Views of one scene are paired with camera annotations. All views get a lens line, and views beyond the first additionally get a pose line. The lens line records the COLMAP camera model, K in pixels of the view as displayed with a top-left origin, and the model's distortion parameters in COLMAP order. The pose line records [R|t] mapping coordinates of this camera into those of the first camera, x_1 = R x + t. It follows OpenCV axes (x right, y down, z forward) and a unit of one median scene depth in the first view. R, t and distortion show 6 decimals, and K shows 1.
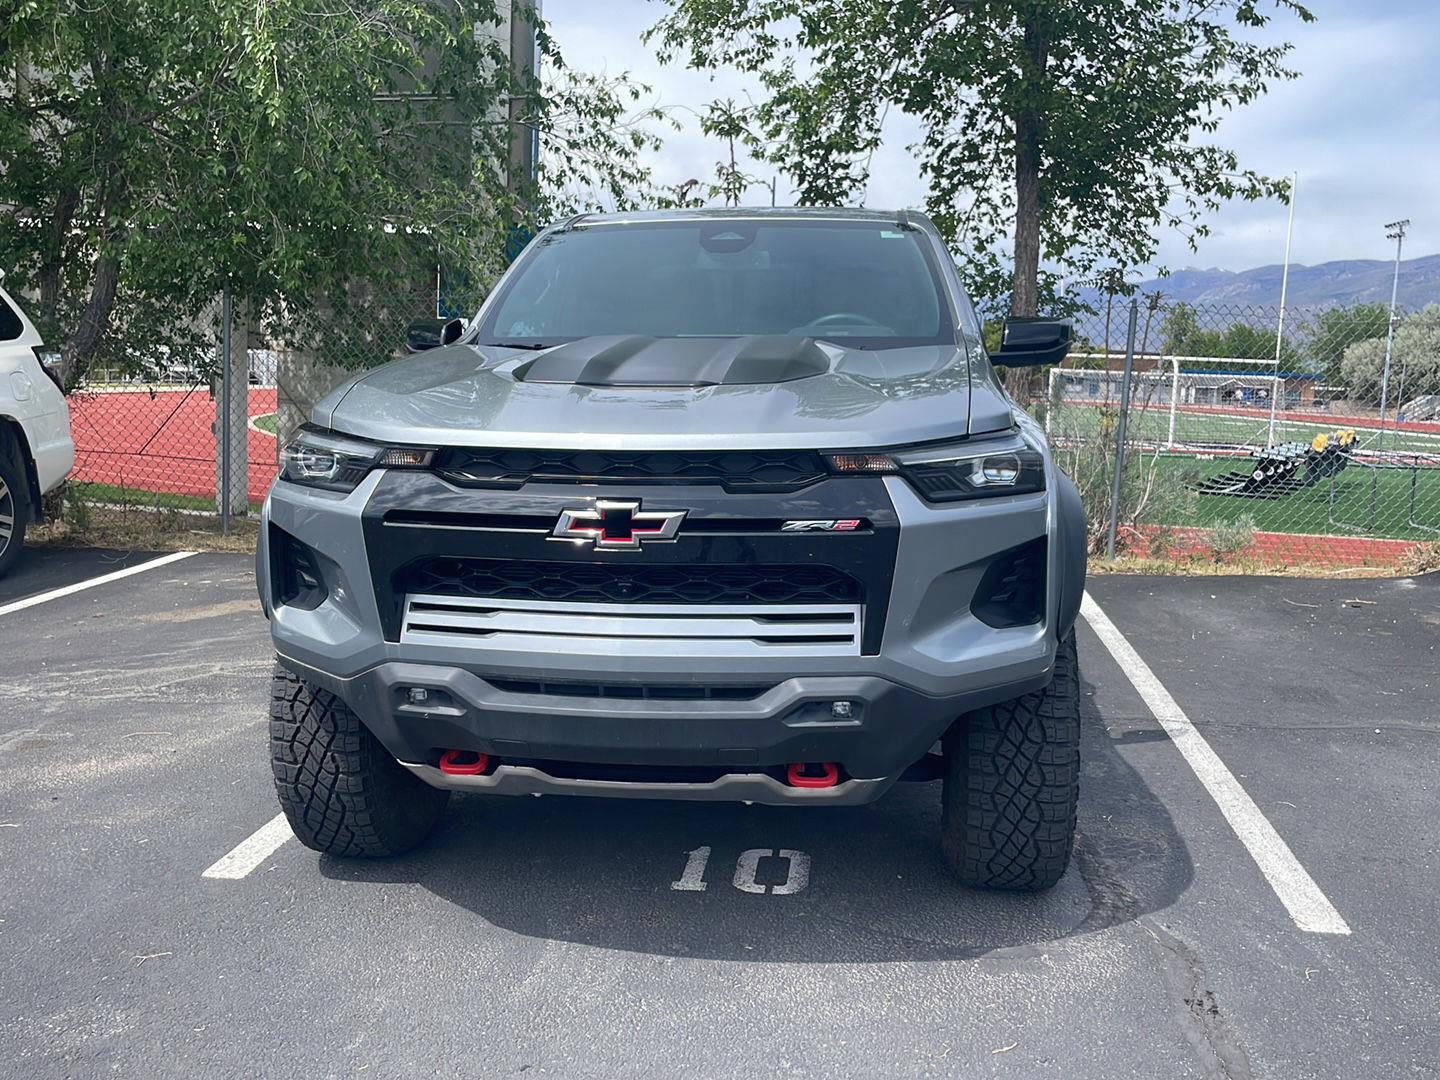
lens RADIAL K [[1407.0, 0, 716.1], [0, 1407.0, 534.7], [0, 0, 1]] dist [0.046886, 0.000000]
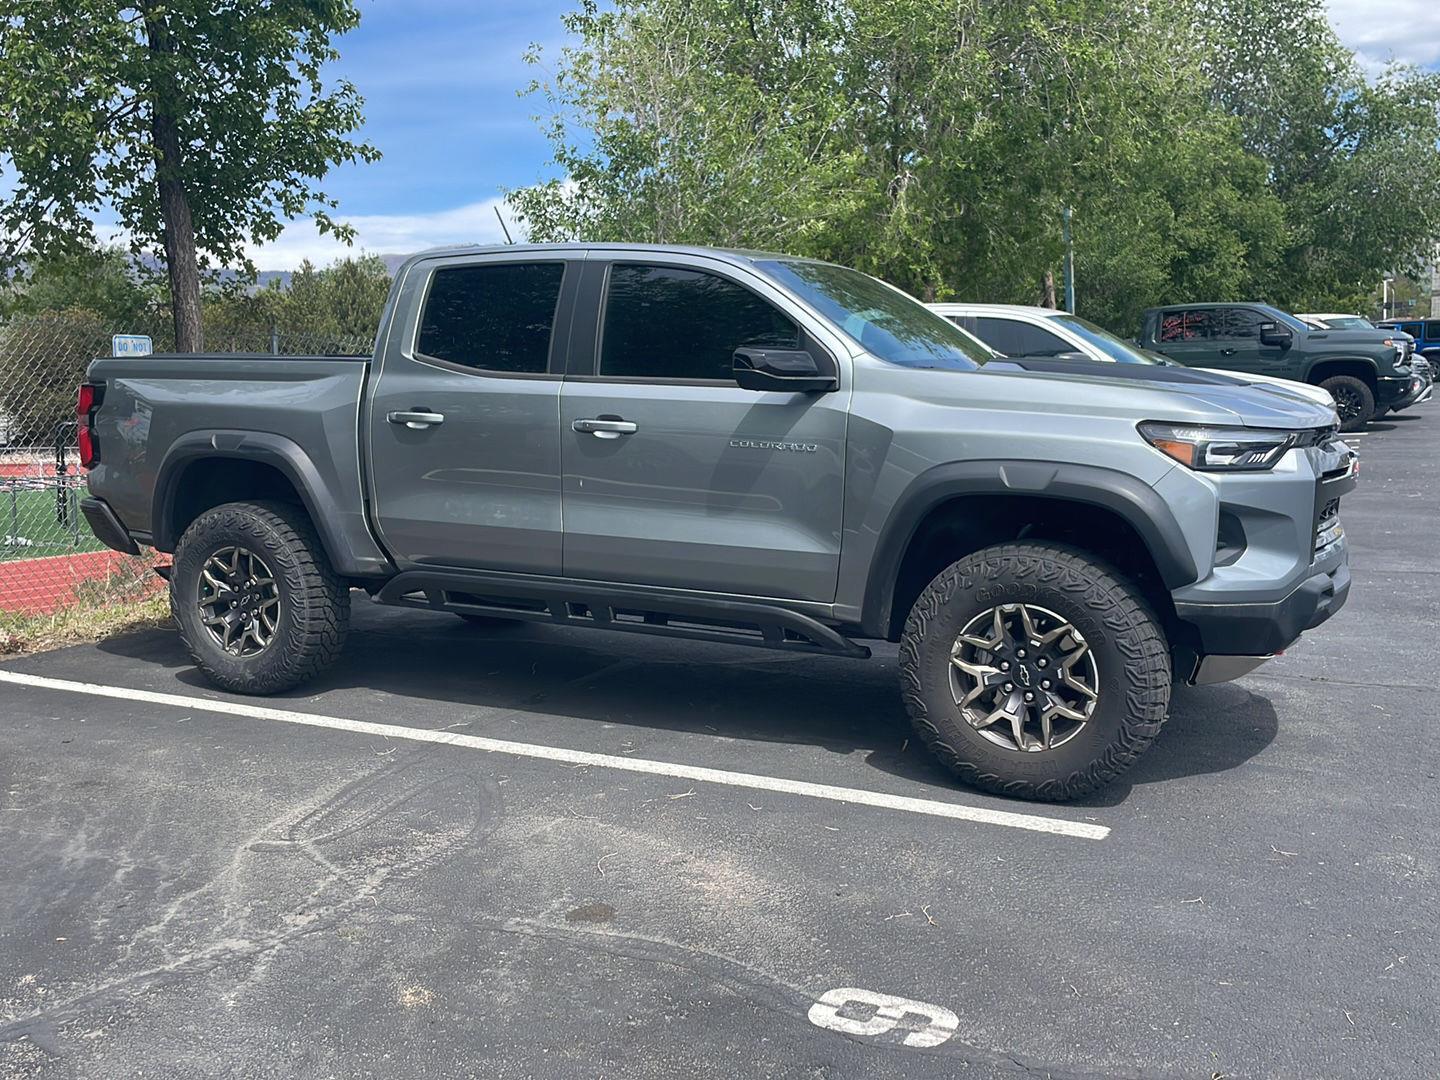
lens RADIAL K [[1407.0, 0, 709.2], [0, 1407.0, 538.0], [0, 0, 1]] dist [0.046886, 0.000000]
pose [[0.340439, -0.127140, 0.931631, -1.555876], [0.143951, 0.986183, 0.081981, -0.138504], [-0.929182, 0.106200, 0.354037, 0.909272]]
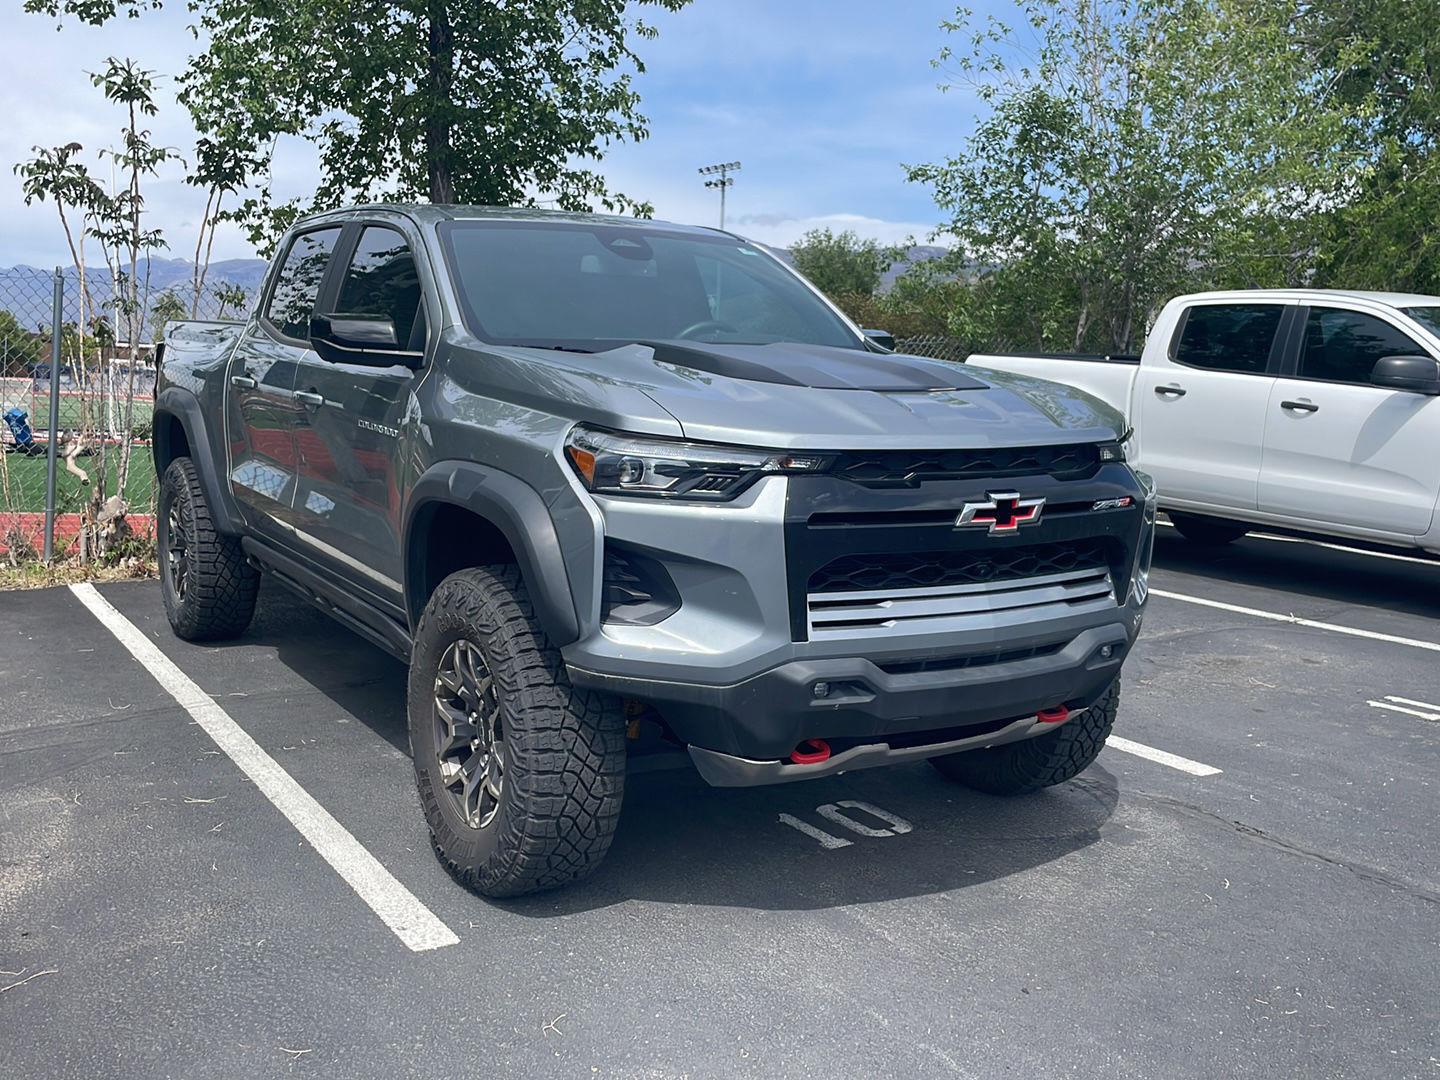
lens RADIAL K [[1407.0, 0, 718.0], [0, 1407.0, 532.3], [0, 0, 1]] dist [0.046886, 0.000000]
pose [[0.767521, -0.068496, 0.637353, -0.796179], [0.066203, 0.997428, 0.027469, -0.030965], [-0.637596, 0.021111, 0.770082, 0.210323]]
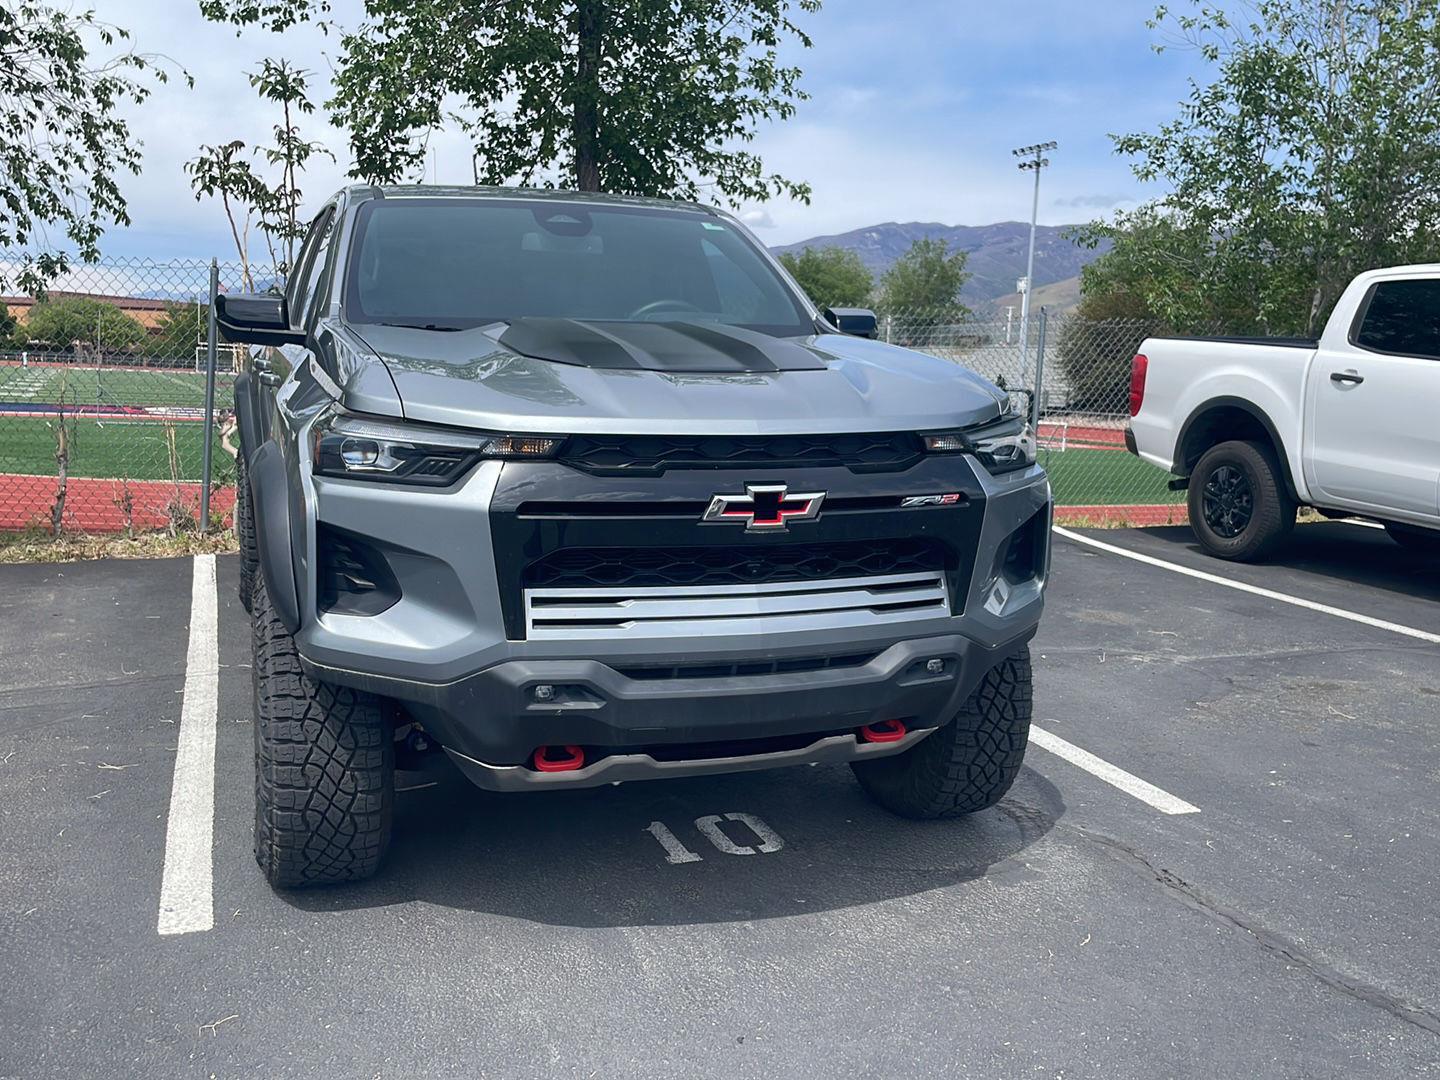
lens RADIAL K [[1407.0, 0, 718.5], [0, 1407.0, 531.5], [0, 0, 1]] dist [0.046886, 0.000000]
pose [[0.892338, -0.048599, 0.448744, -0.457614], [0.043043, 0.998818, 0.022580, -0.011292], [-0.449311, -0.000834, 0.893375, 0.073210]]
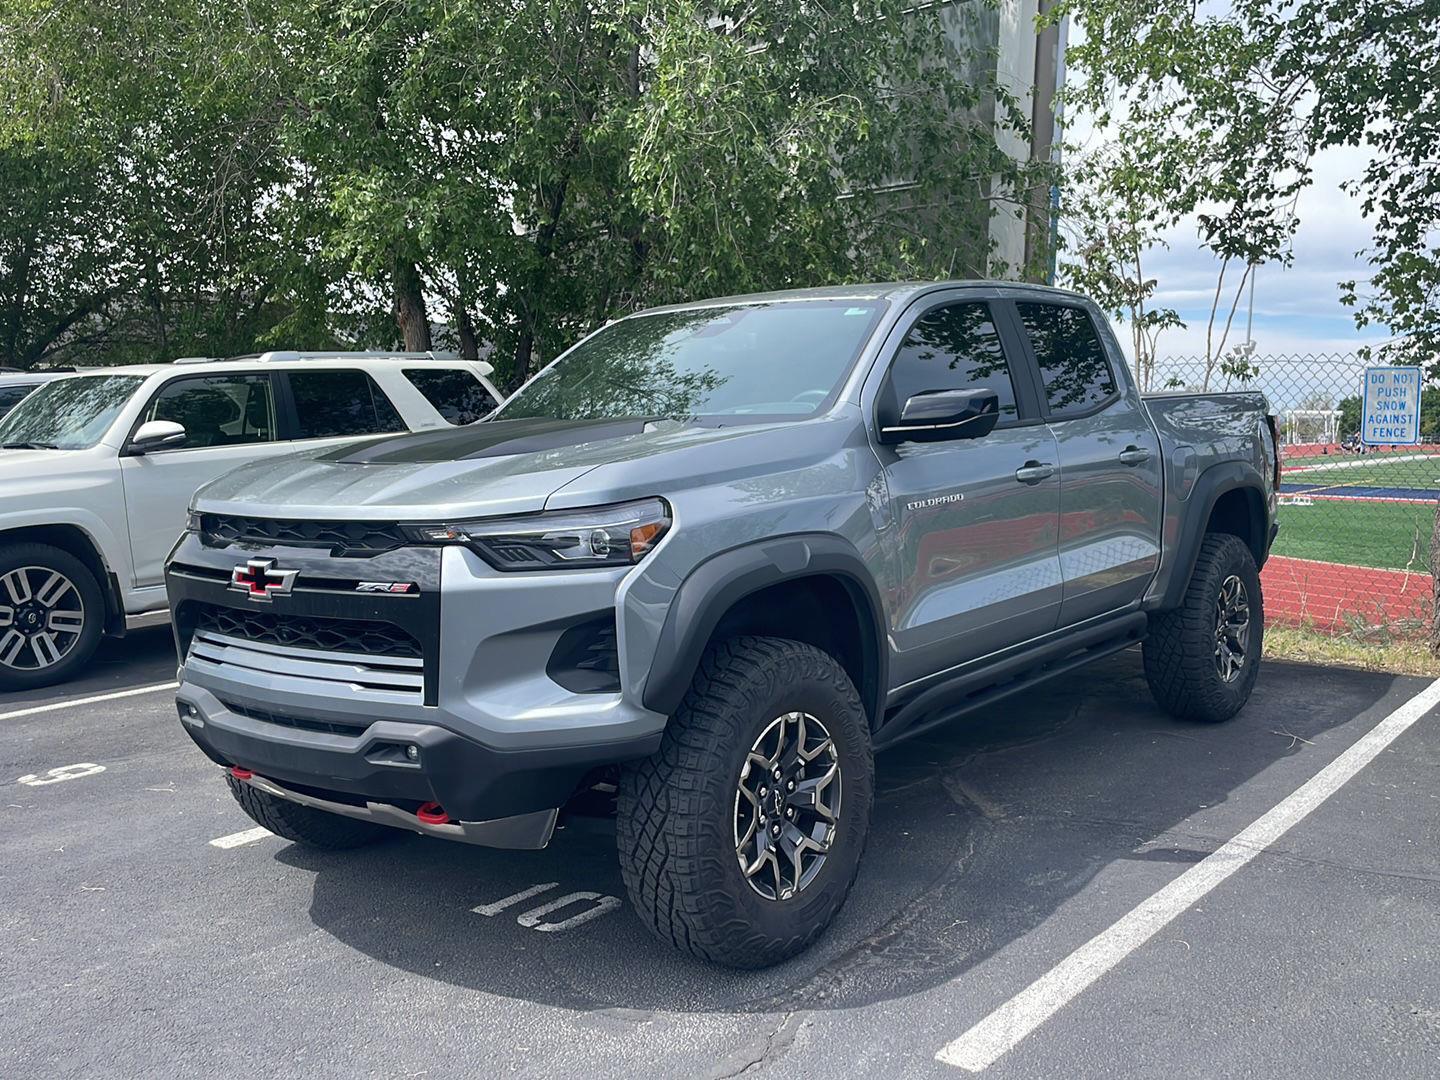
lens RADIAL K [[1407.0, 0, 712.7], [0, 1407.0, 536.0], [0, 0, 1]] dist [0.046886, 0.000000]
pose [[0.857062, 0.025051, -0.514604, 0.718968], [-0.048403, 0.998315, -0.032016, -0.019519], [0.512935, 0.052348, 0.856830, 0.123109]]
